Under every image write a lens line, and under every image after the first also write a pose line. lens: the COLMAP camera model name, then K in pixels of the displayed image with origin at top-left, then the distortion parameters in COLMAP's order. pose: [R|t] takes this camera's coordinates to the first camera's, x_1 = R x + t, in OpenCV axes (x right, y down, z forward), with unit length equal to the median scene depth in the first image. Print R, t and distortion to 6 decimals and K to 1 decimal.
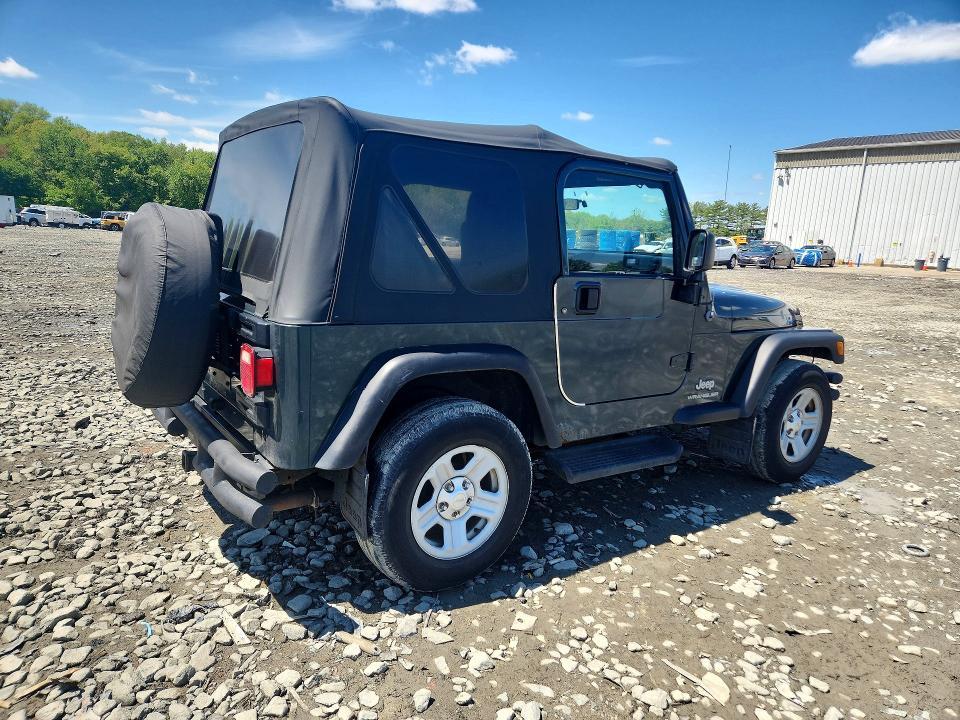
lens RADIAL K [[692.1, 0, 478.0], [0, 692.1, 360.4], [0, 0, 1]] dist [0.008913, 0.000077]
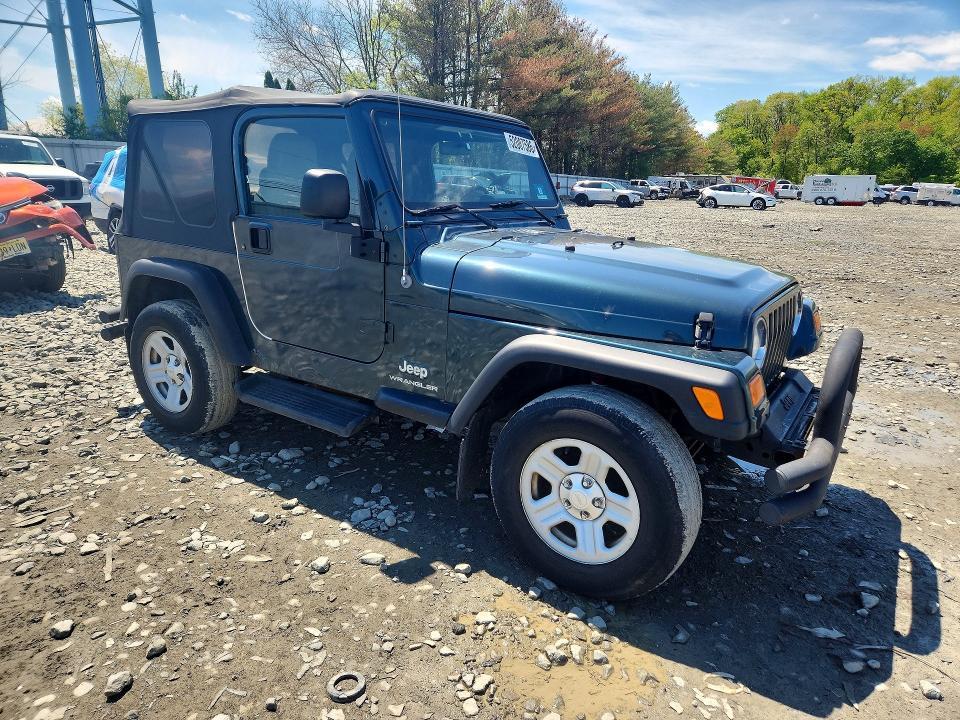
lens RADIAL K [[692.1, 0, 478.0], [0, 692.1, 360.4], [0, 0, 1]] dist [0.008913, 0.000077]
pose [[0.324391, 0.207130, -0.922967, 1.101308], [-0.184288, 0.970873, 0.153110, -0.111877], [0.927798, 0.120424, 0.353114, 0.804428]]
